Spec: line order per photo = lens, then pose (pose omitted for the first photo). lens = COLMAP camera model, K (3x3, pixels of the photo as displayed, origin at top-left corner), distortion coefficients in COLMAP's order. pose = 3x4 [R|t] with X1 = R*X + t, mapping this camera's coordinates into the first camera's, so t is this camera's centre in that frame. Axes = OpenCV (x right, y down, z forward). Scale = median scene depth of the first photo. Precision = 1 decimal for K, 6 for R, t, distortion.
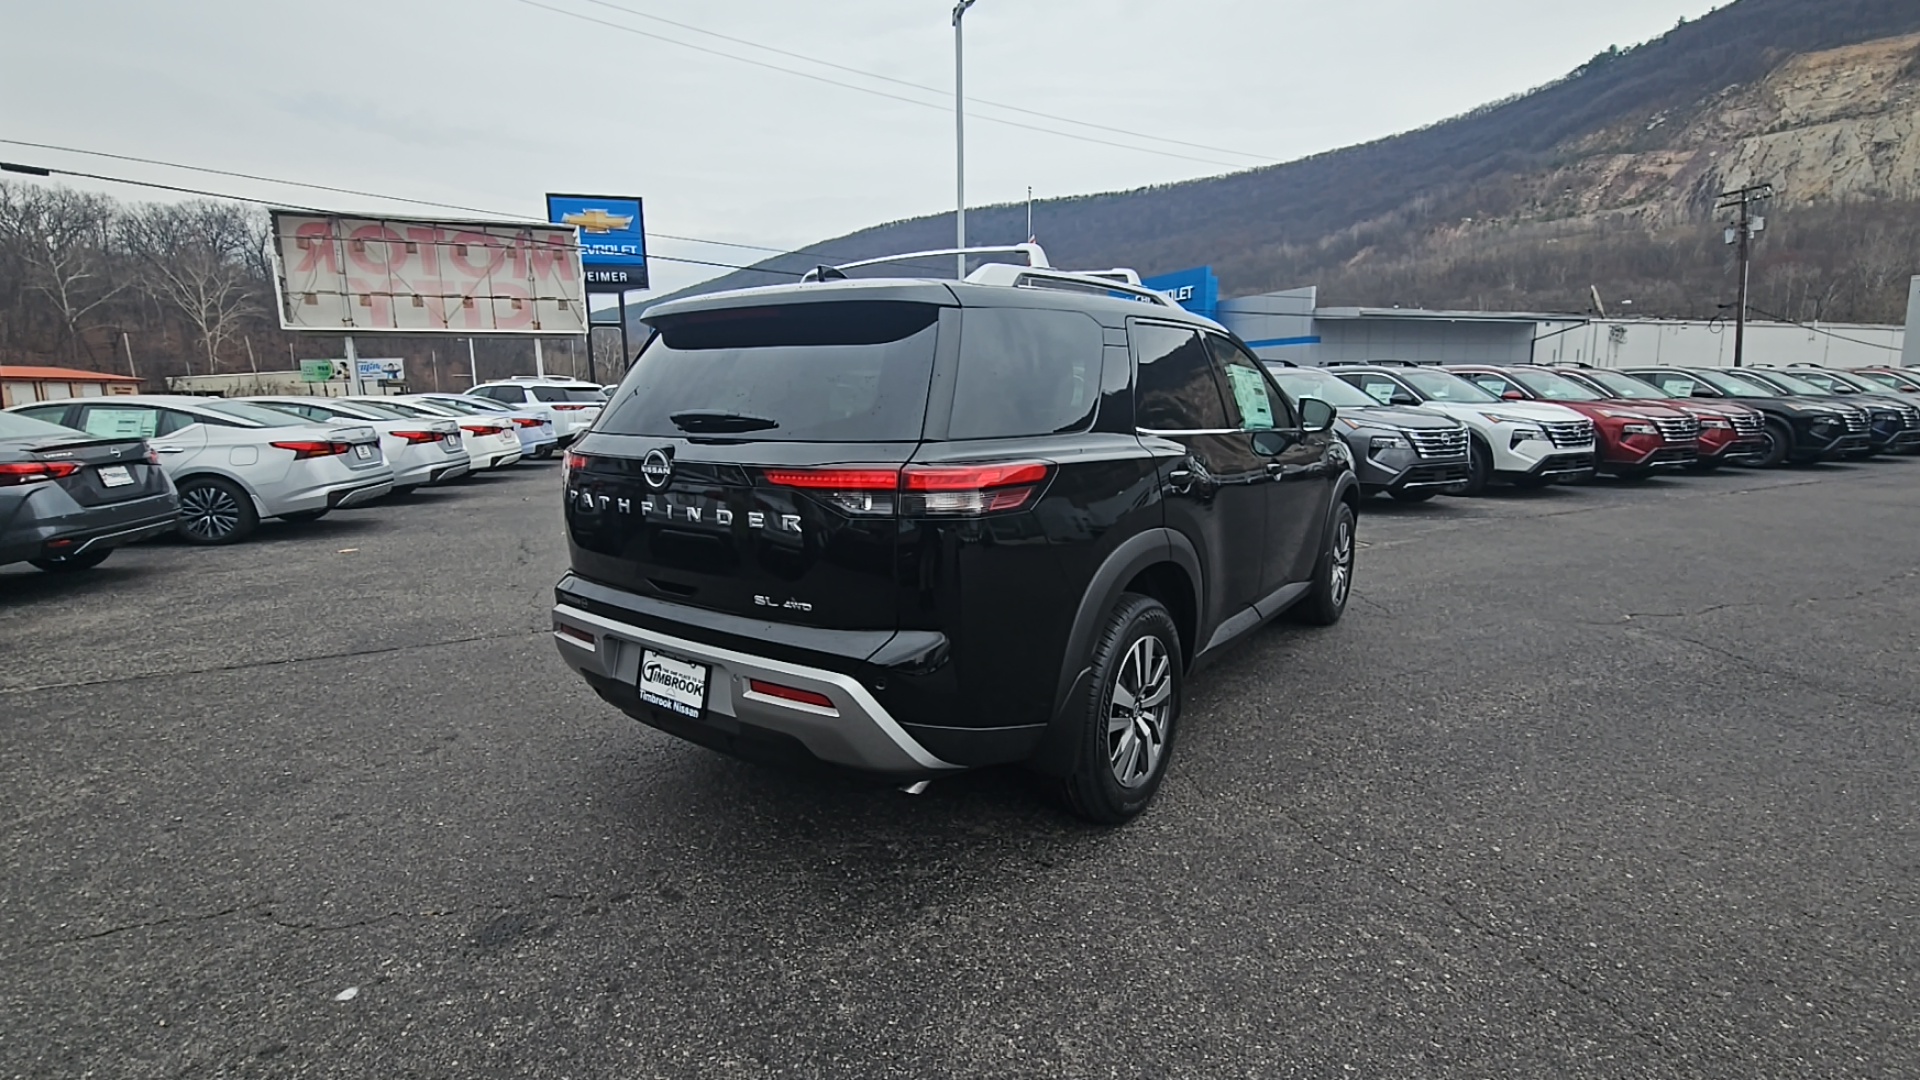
lens RADIAL K [[856.3, 0, 962.4], [0, 856.3, 546.6], [0, 0, 1]] dist [0.013335, -0.010070]
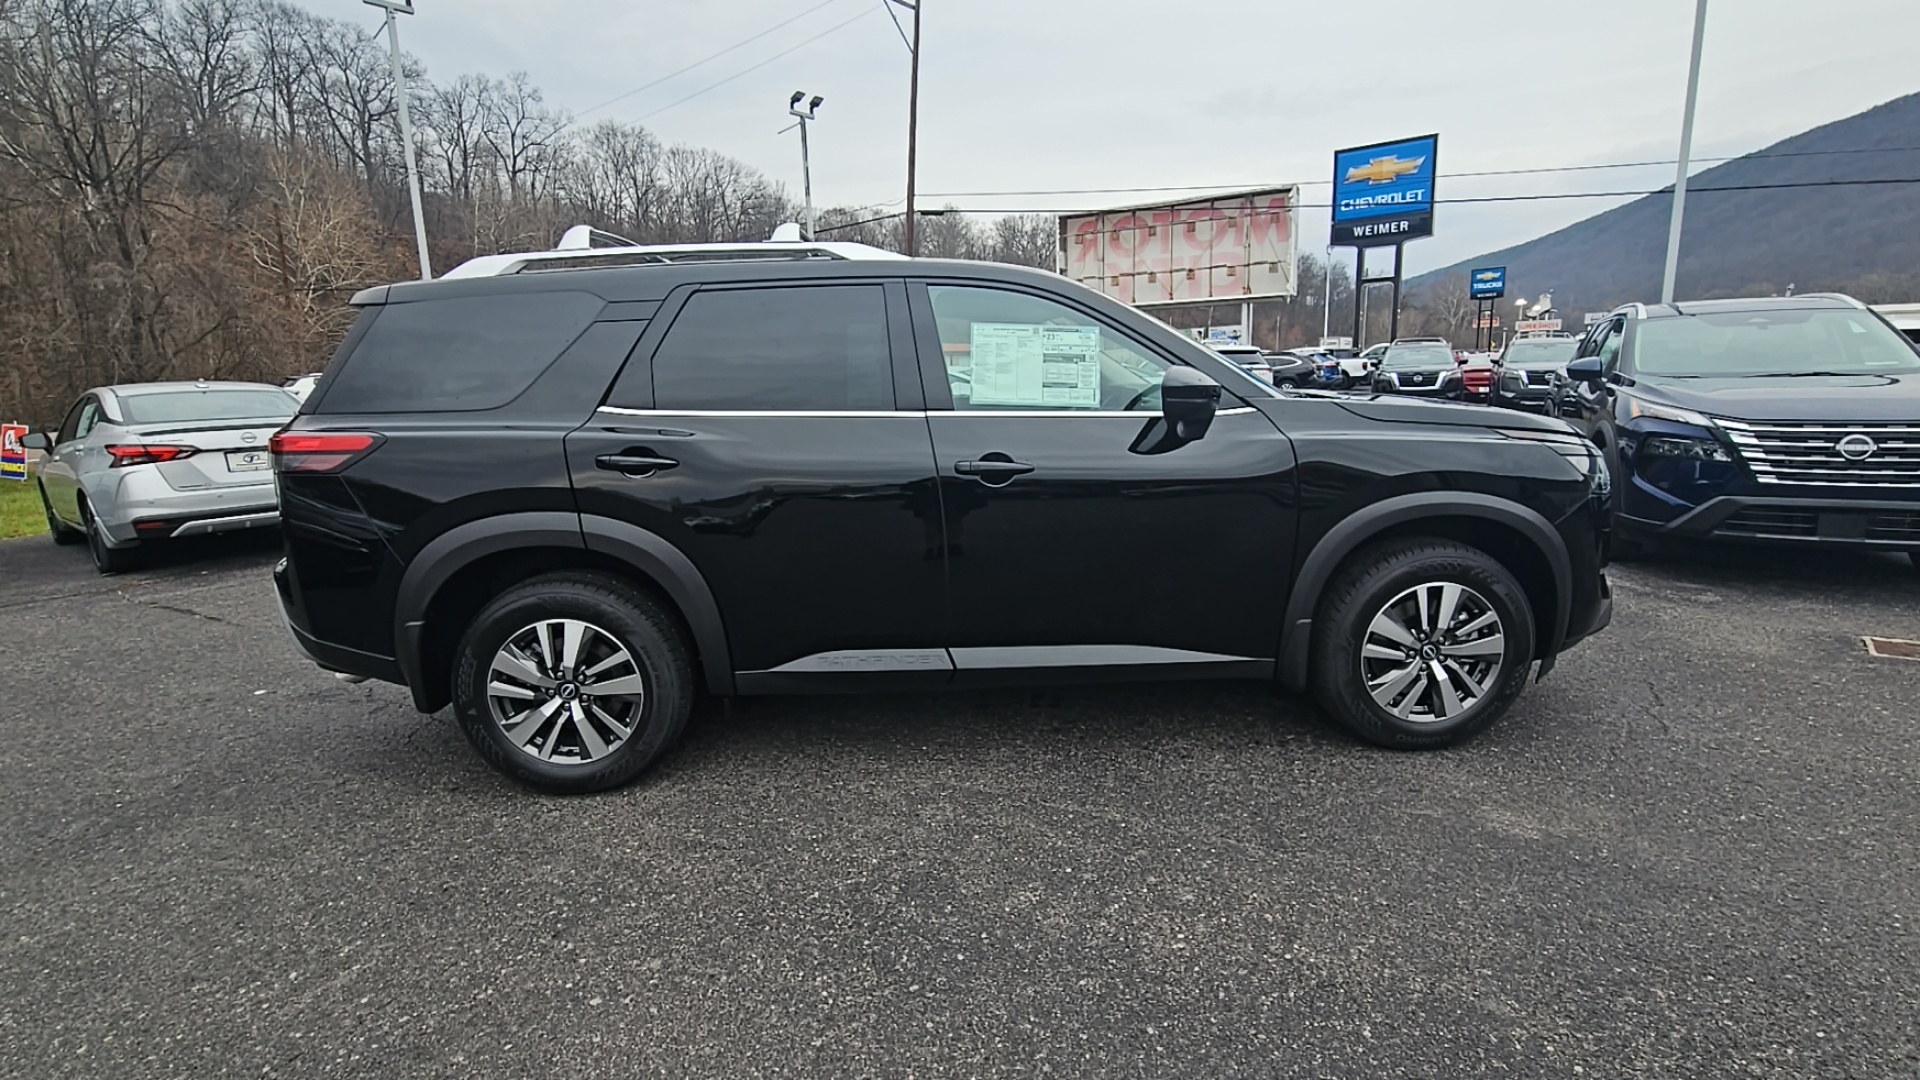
lens RADIAL K [[856.3, 0, 973.1], [0, 856.3, 548.3], [0, 0, 1]] dist [0.013335, -0.010070]
pose [[0.616988, 0.153062, -0.771945, 0.157632], [-0.115255, 0.987902, 0.103762, -0.016951], [0.778487, 0.024950, 0.627164, 0.093105]]
